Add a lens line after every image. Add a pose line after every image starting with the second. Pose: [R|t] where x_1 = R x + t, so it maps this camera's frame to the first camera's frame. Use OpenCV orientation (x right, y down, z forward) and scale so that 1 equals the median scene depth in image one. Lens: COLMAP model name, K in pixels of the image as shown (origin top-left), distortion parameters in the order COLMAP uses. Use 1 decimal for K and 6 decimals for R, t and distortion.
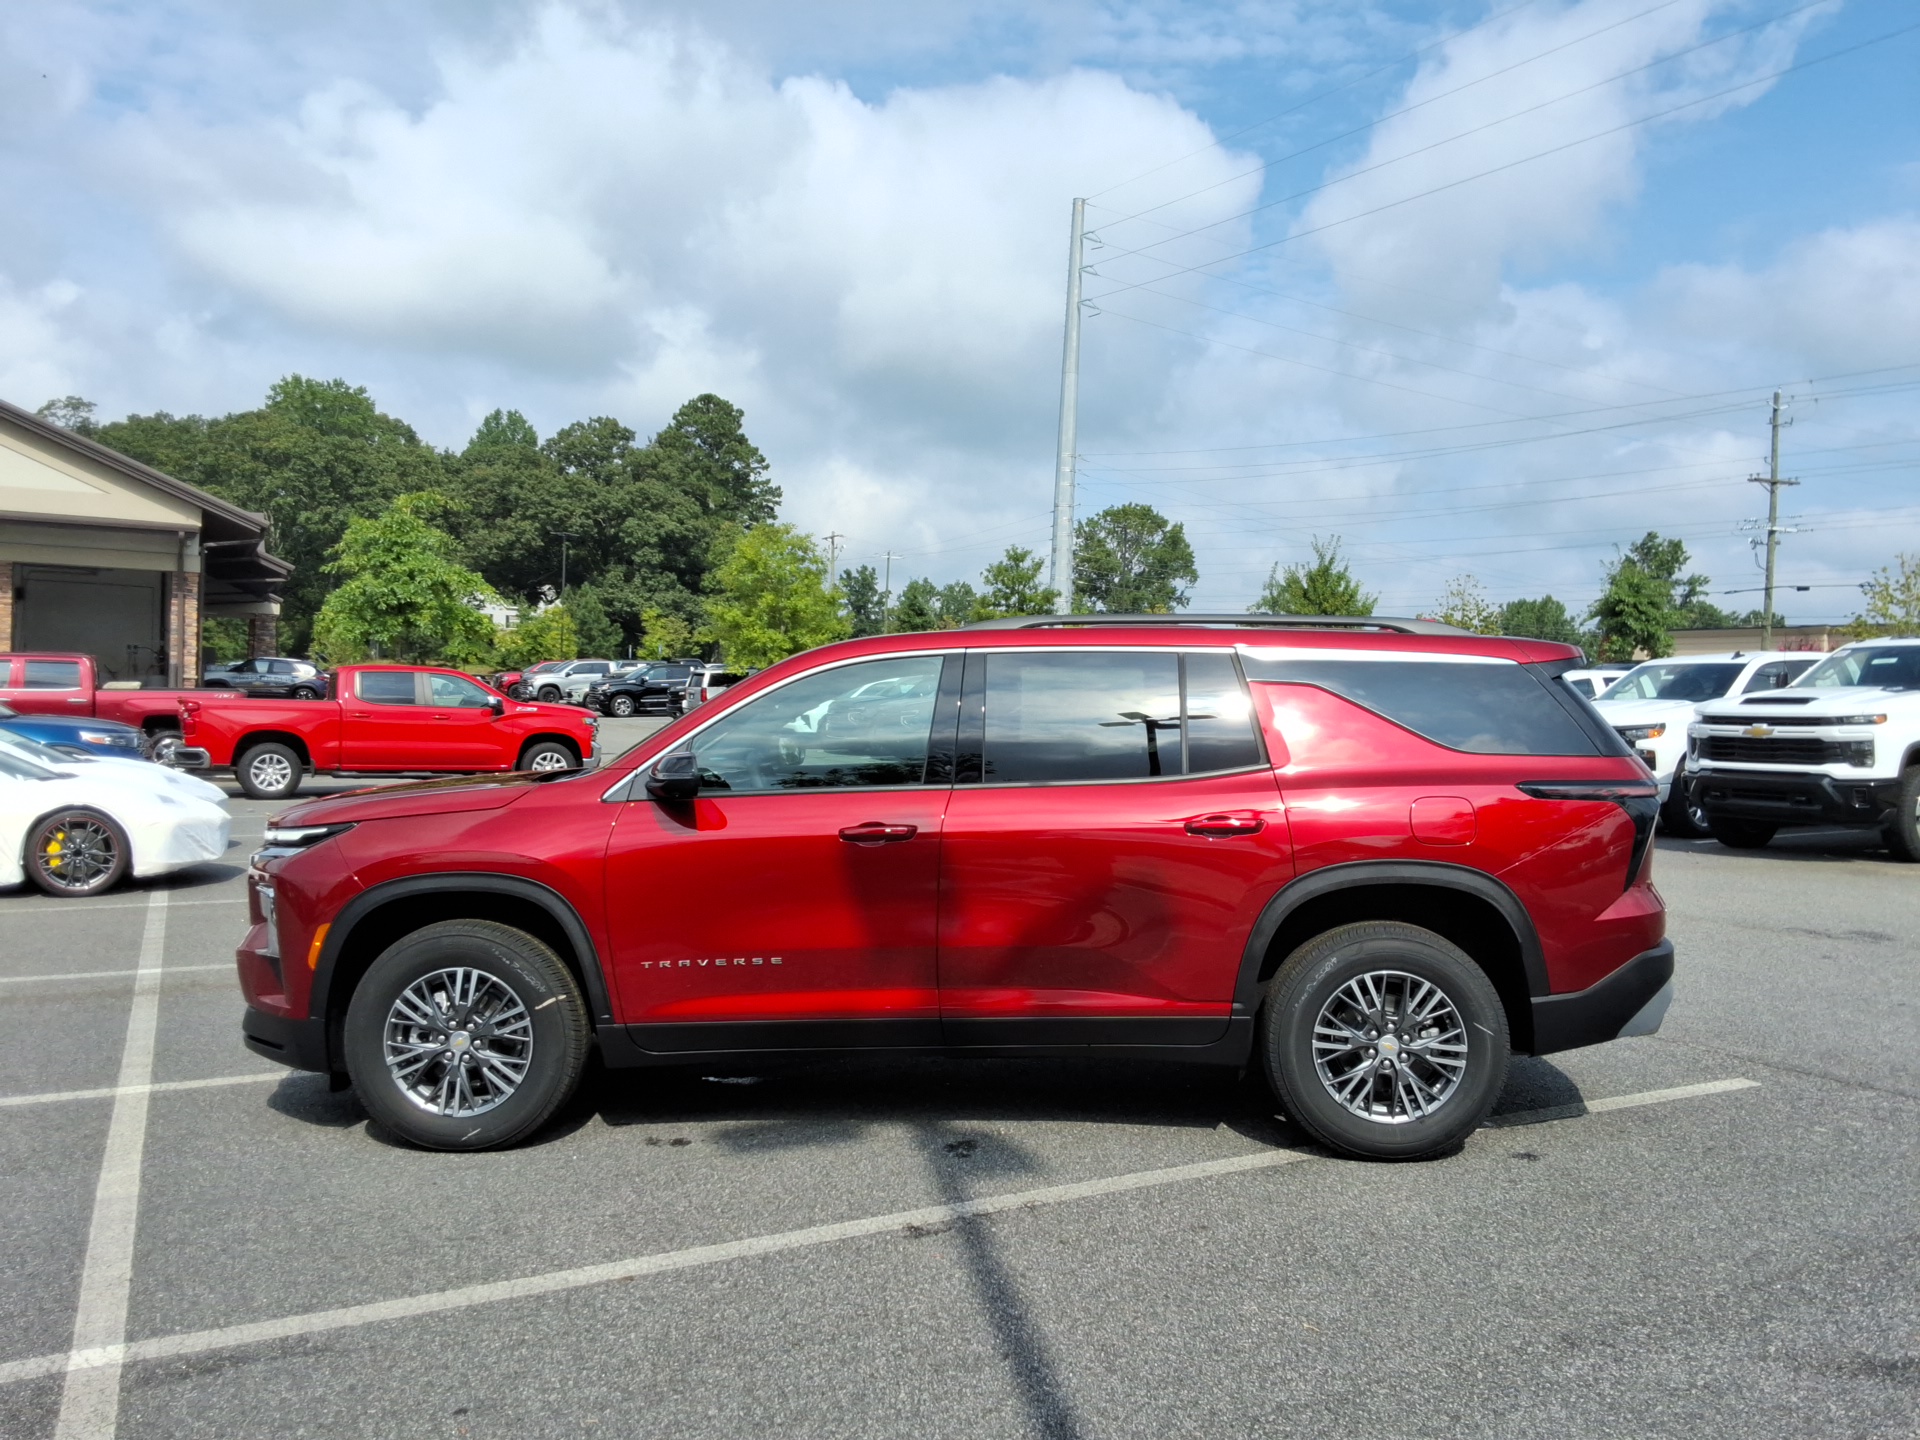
lens RADIAL K [[1540.3, 0, 971.2], [0, 1540.3, 721.7], [0, 0, 1]] dist [0.125497, -0.209888]
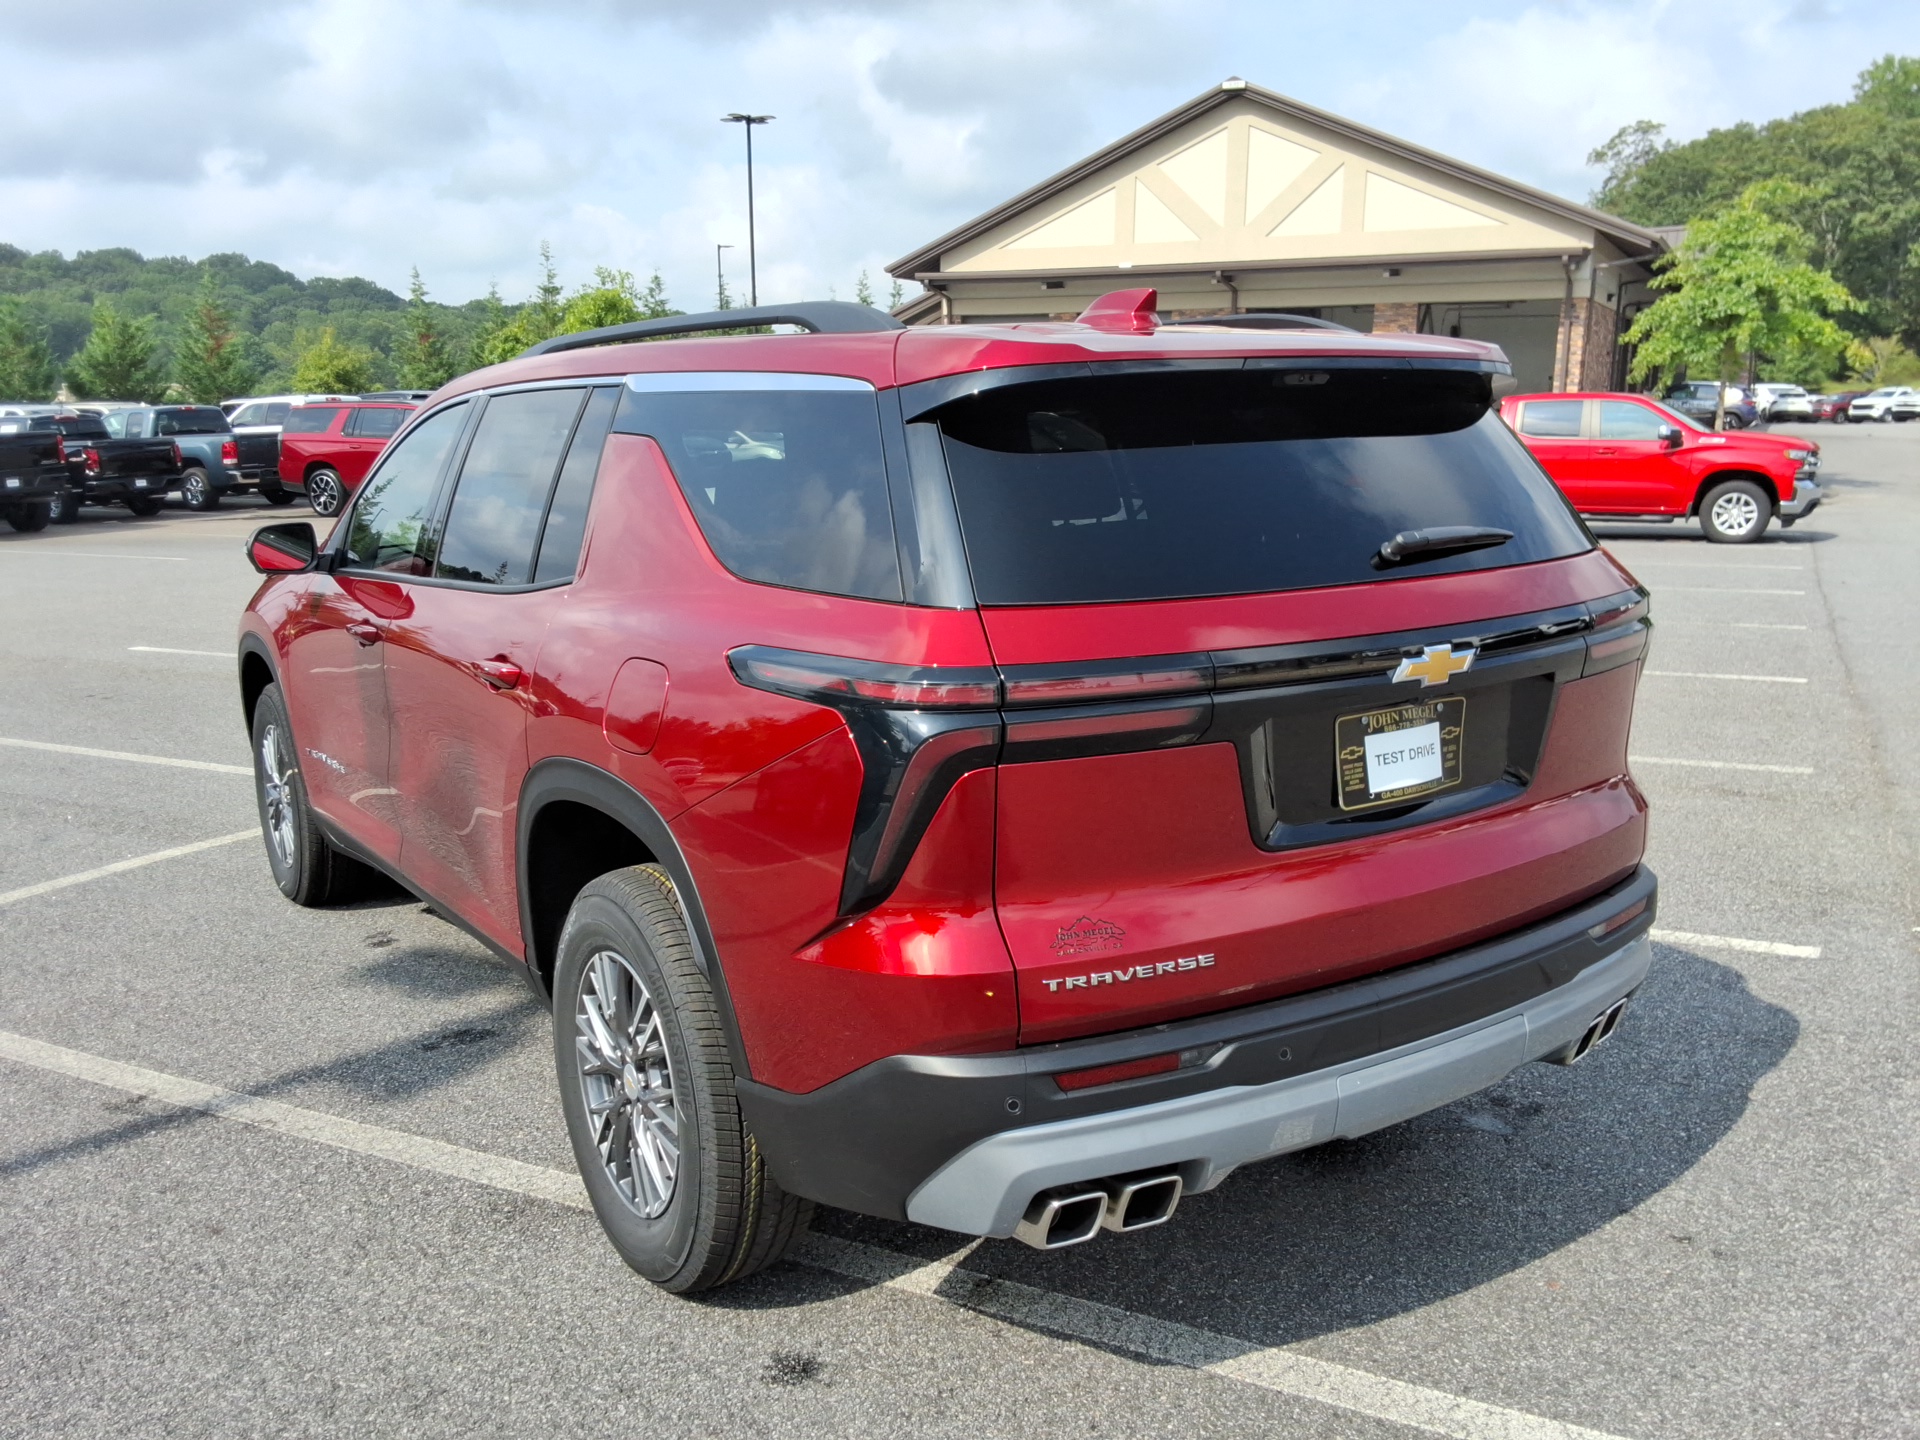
lens RADIAL K [[1551.3, 0, 975.2], [0, 1551.3, 723.0], [0, 0, 1]] dist [0.109712, -0.190560]
pose [[0.589526, 0.133708, -0.796606, 0.068654], [0.005515, 0.985515, 0.169497, -0.001593], [0.807730, -0.104316, 0.580250, 0.068694]]
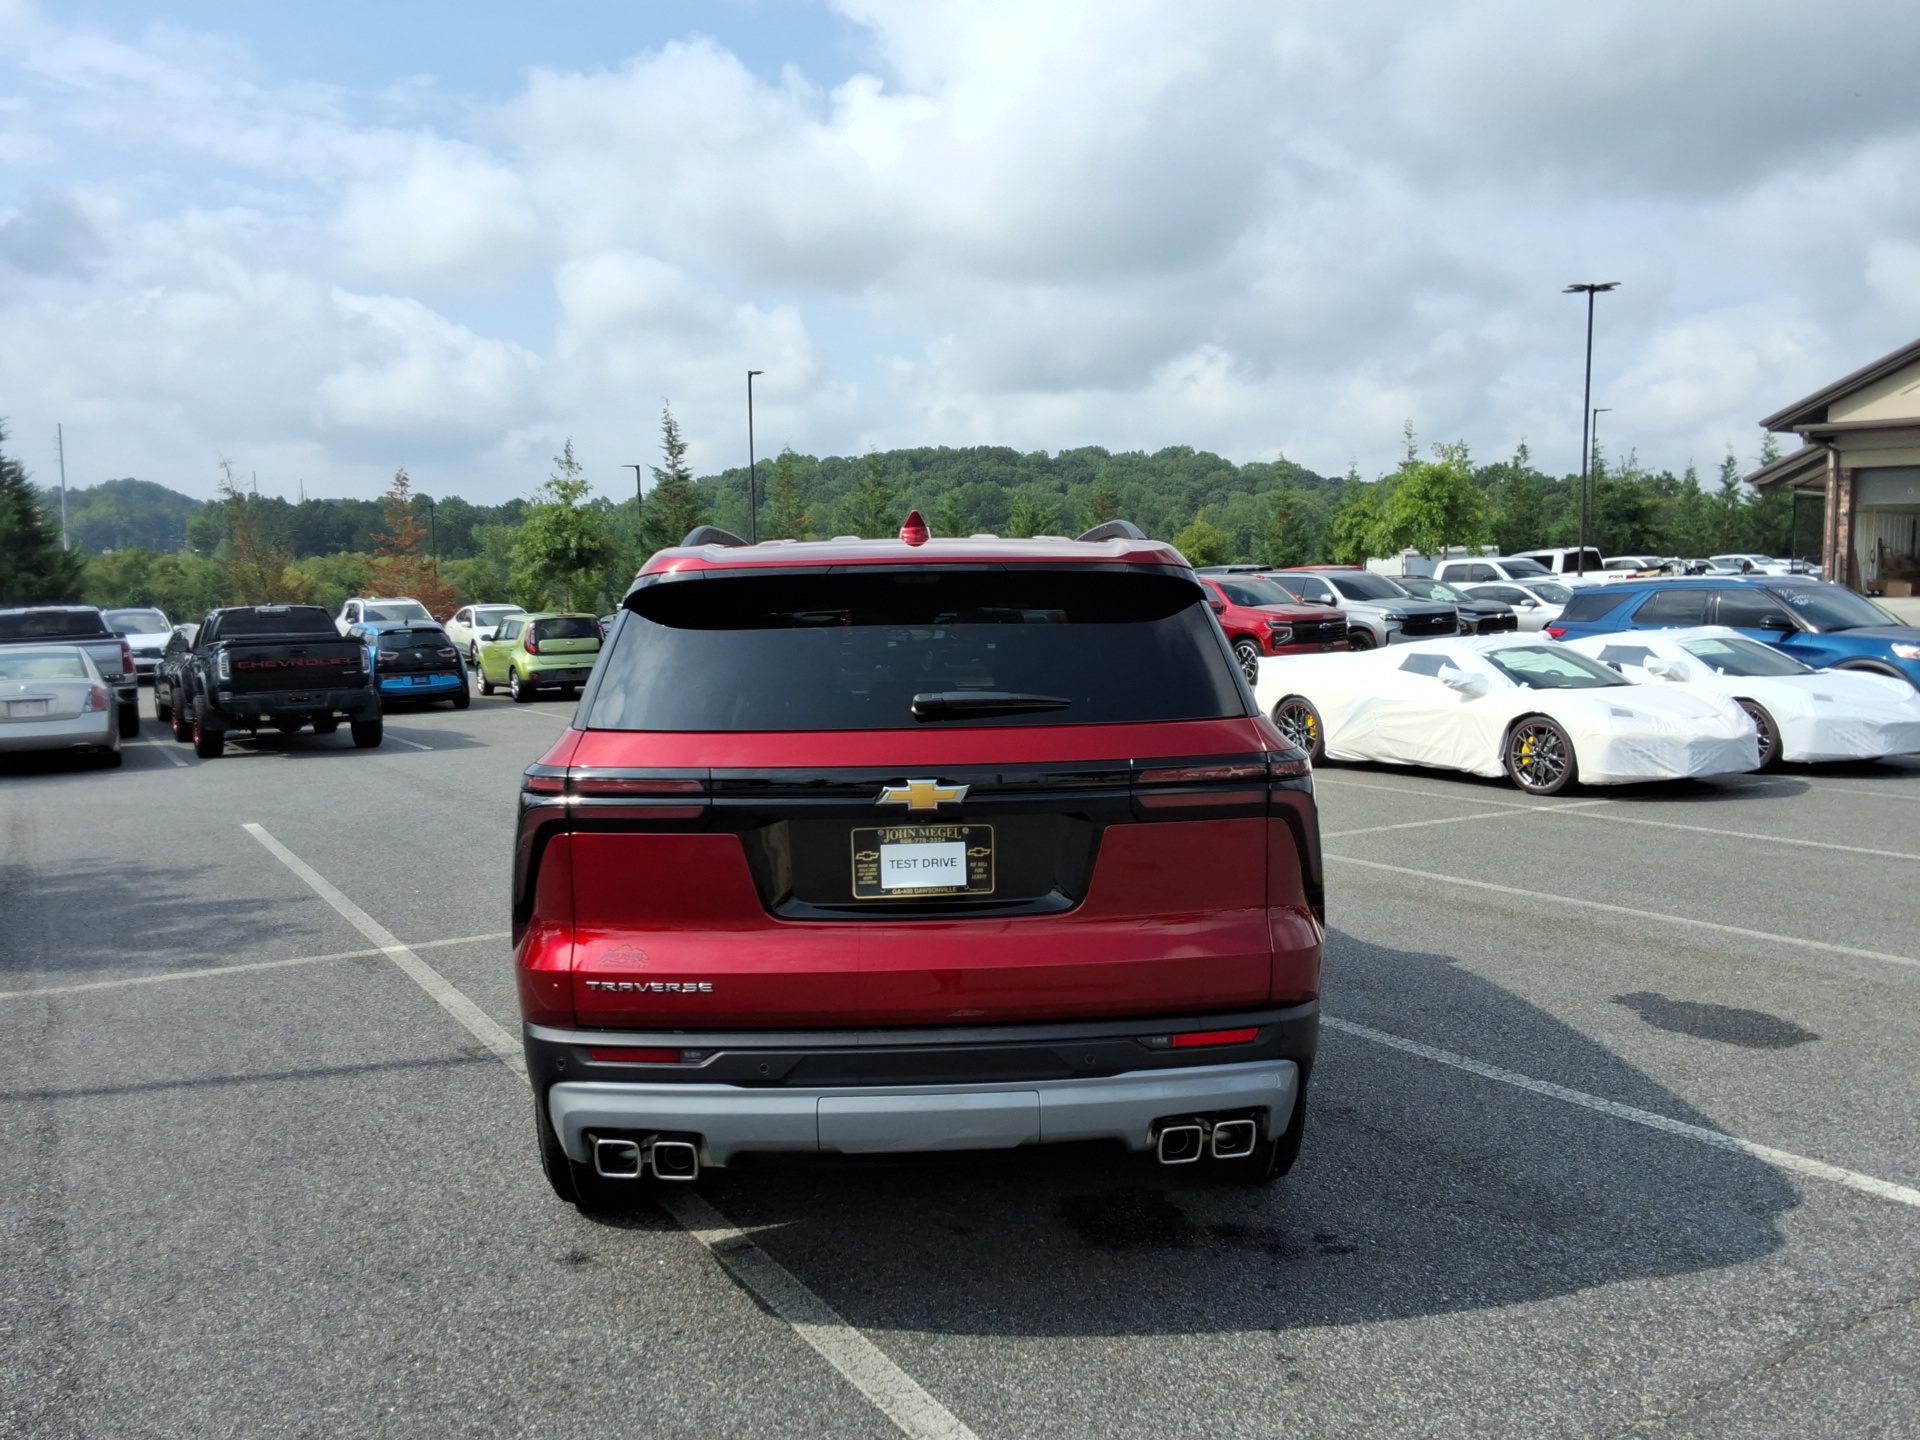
lens RADIAL K [[1540.3, 0, 971.2], [0, 1540.3, 721.7], [0, 0, 1]] dist [0.125497, -0.209888]
pose [[0.069853, 0.064537, -0.995468, 0.096496], [-0.002229, 0.997913, 0.064539, -0.002041], [0.997555, -0.002289, 0.069851, 0.100978]]
